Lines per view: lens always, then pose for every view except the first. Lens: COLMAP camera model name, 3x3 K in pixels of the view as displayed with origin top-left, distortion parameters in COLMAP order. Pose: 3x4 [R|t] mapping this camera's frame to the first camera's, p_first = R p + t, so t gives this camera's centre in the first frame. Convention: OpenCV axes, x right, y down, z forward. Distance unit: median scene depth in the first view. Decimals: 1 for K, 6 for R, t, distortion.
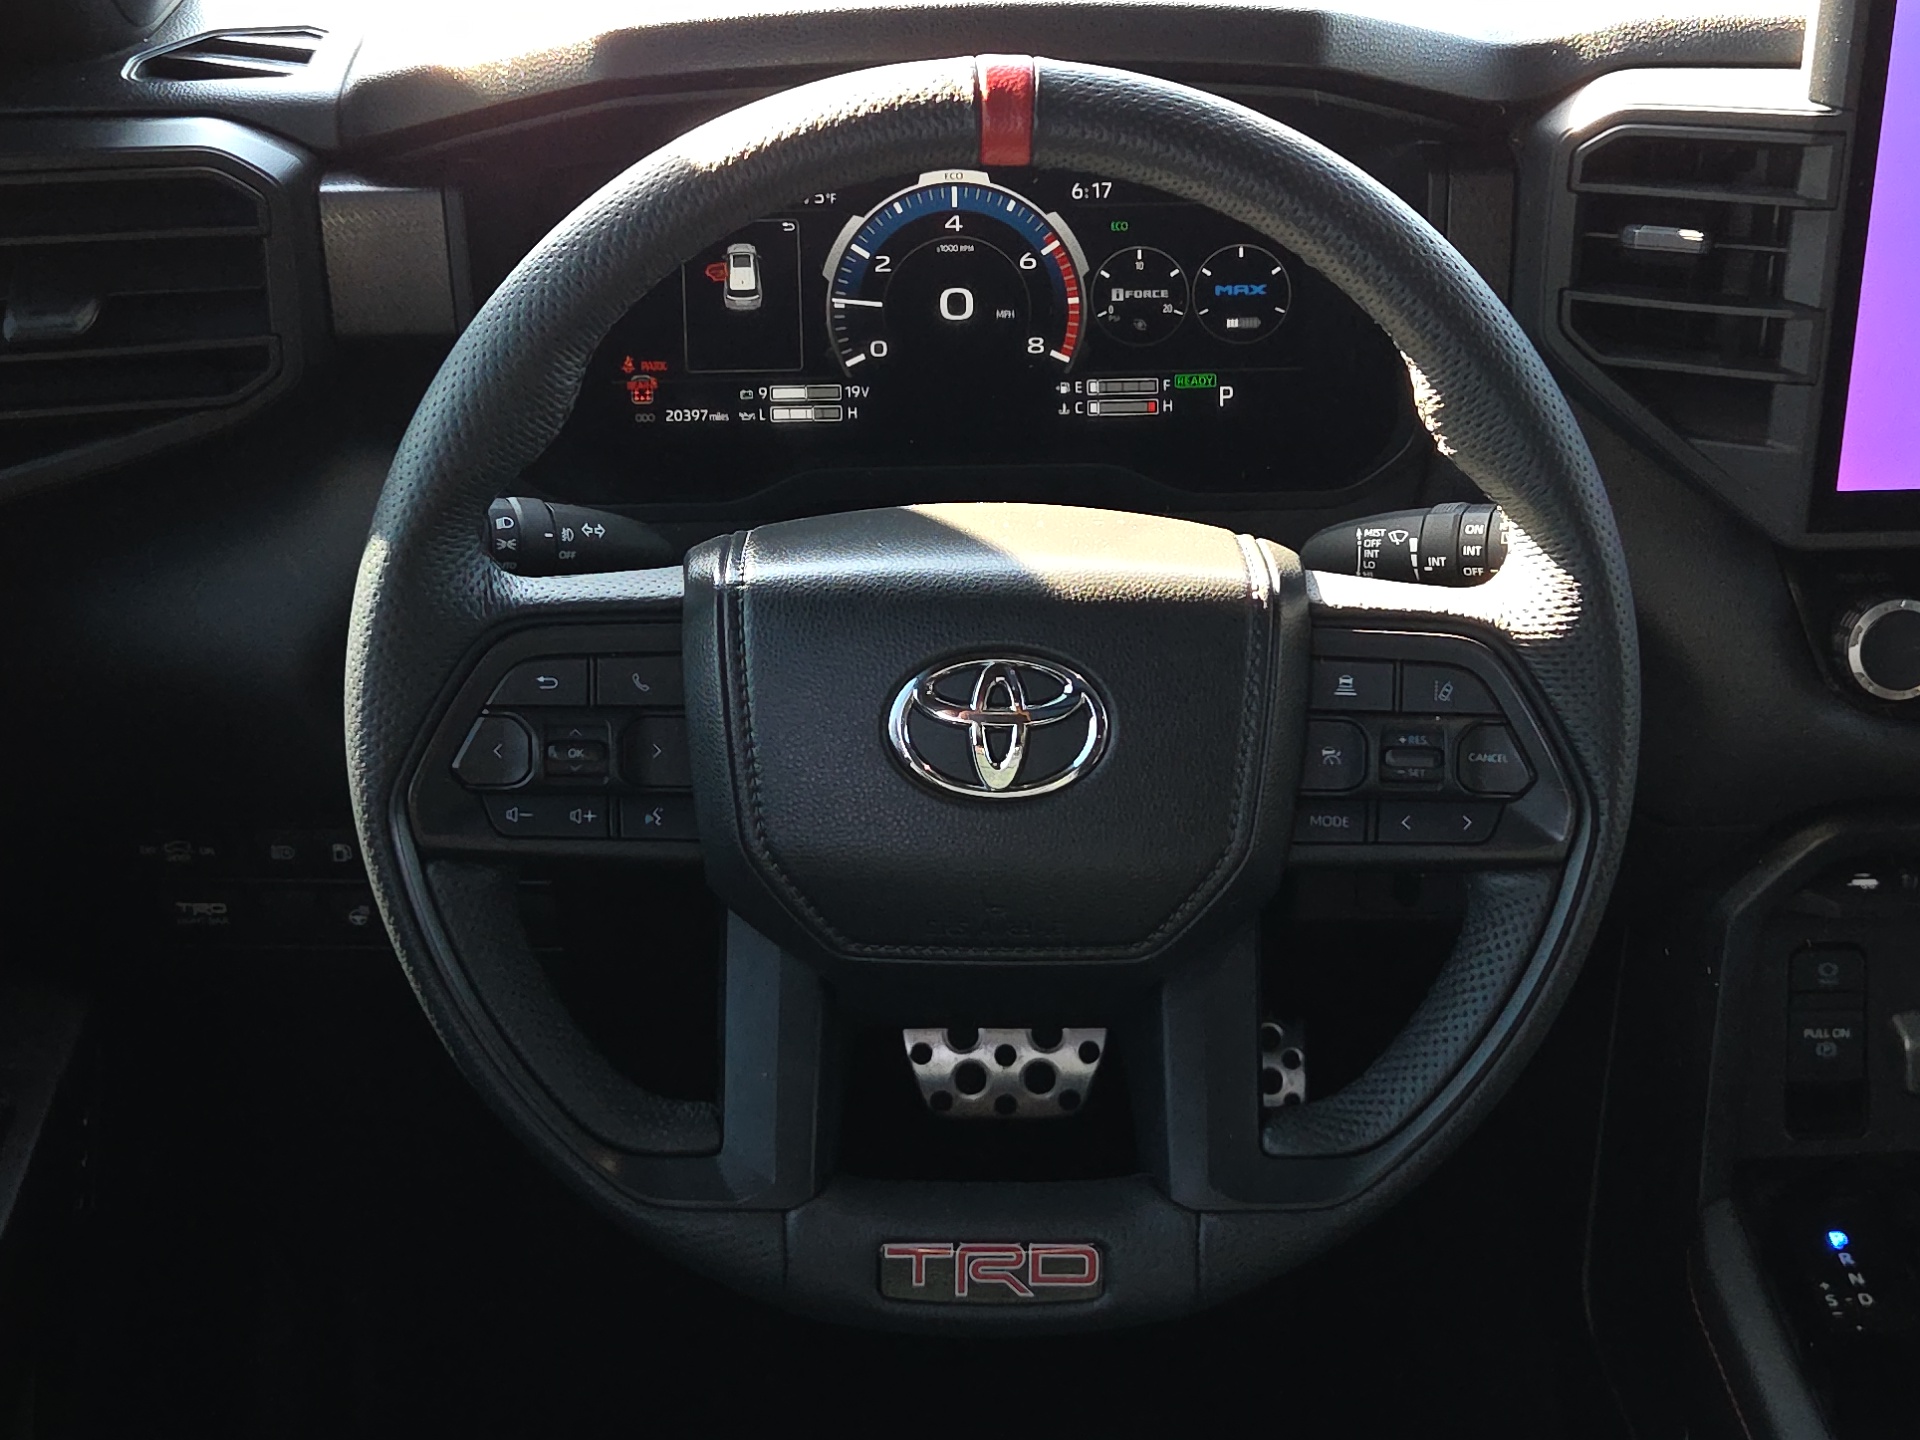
lens RADIAL K [[2718.3, 0, 960.0], [0, 2718.3, 720.0], [0, 0, 1]] dist [0.070405, -0.055588]
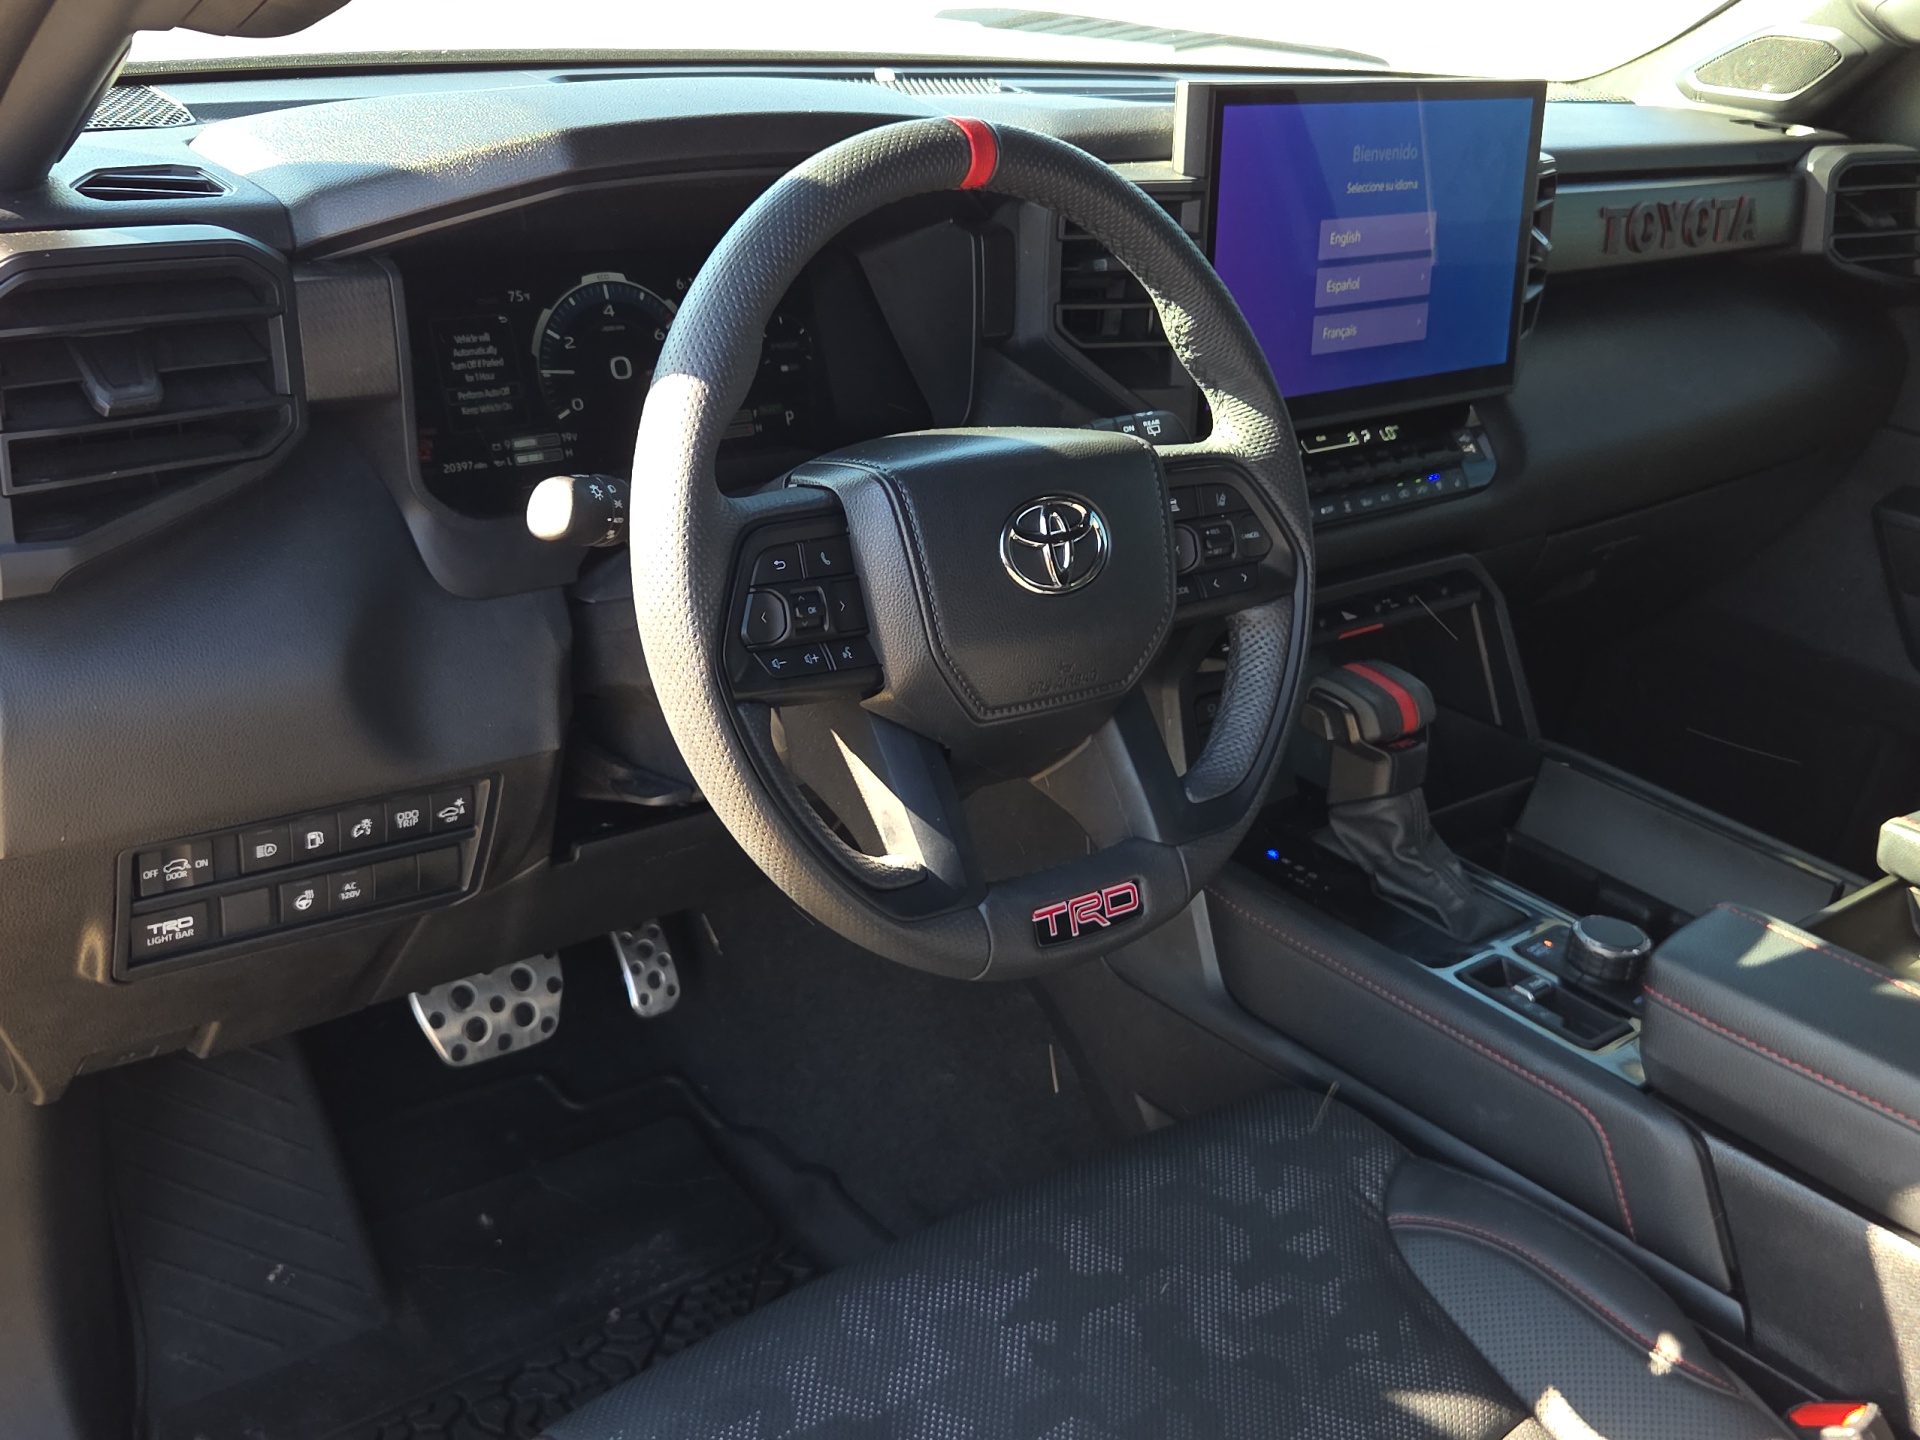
lens RADIAL K [[2069.7, 0, 960.0], [0, 2069.7, 720.0], [0, 0, 1]] dist [0.058803, -0.019088]
pose [[0.766285, -0.178581, 0.617184, -0.619798], [0.231595, 0.972793, -0.006069, 0.075359], [-0.599309, 0.147587, 0.786795, 0.107106]]
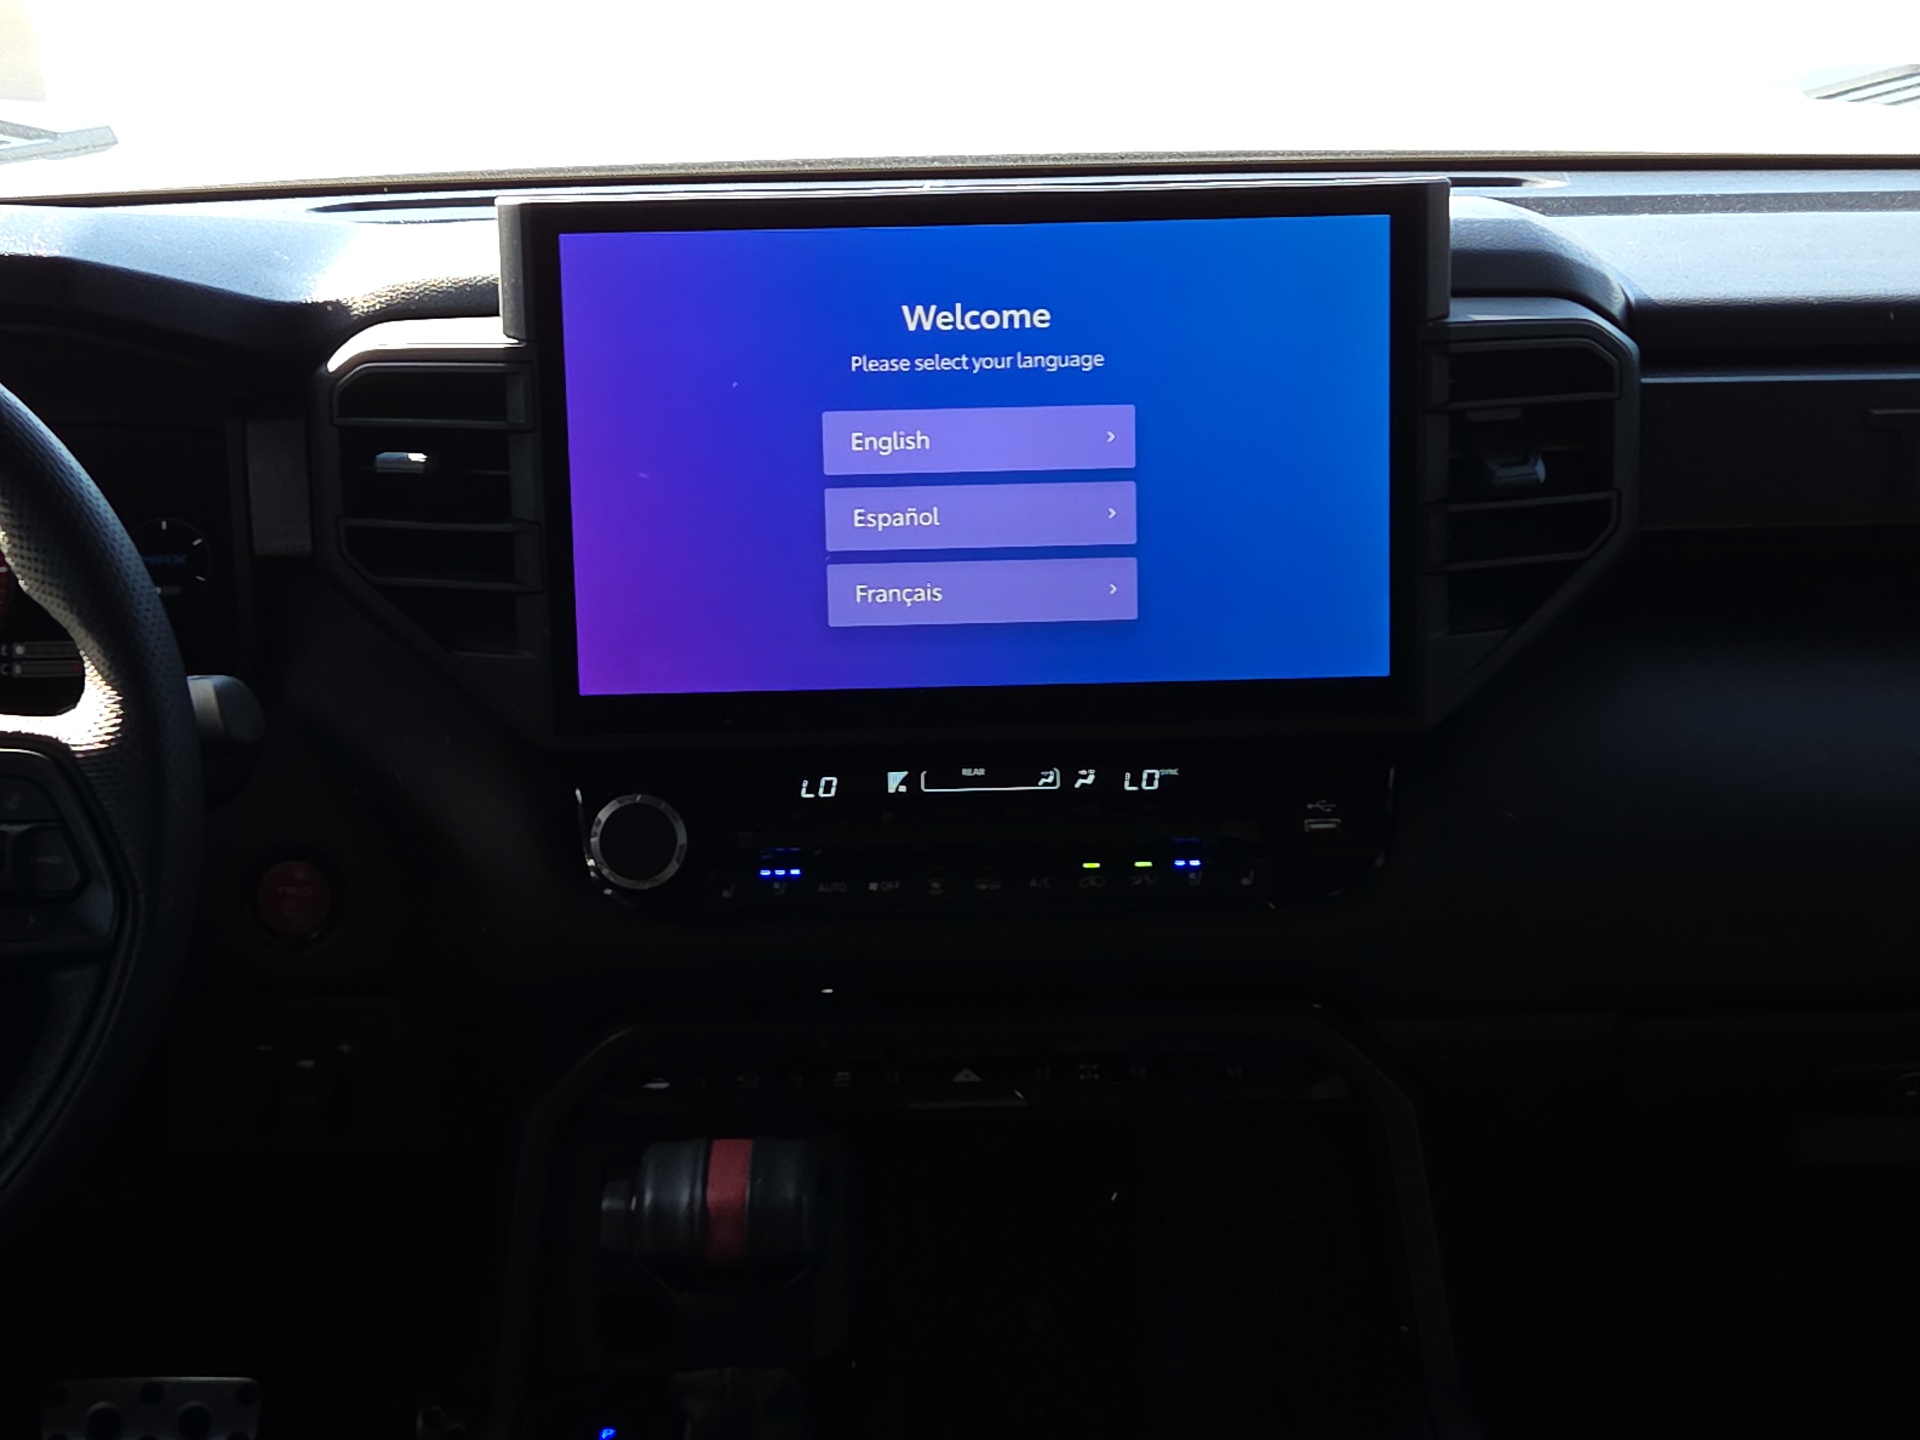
lens RADIAL K [[3299.9, 0, 935.2], [0, 3299.9, 685.8], [0, 0, 1]] dist [0.145507, -0.511439]
pose [[0.999693, -0.004288, -0.024411, 0.488708], [-0.001726, 0.970480, -0.241176, 0.224797], [0.024725, 0.241144, 0.970174, -0.258462]]
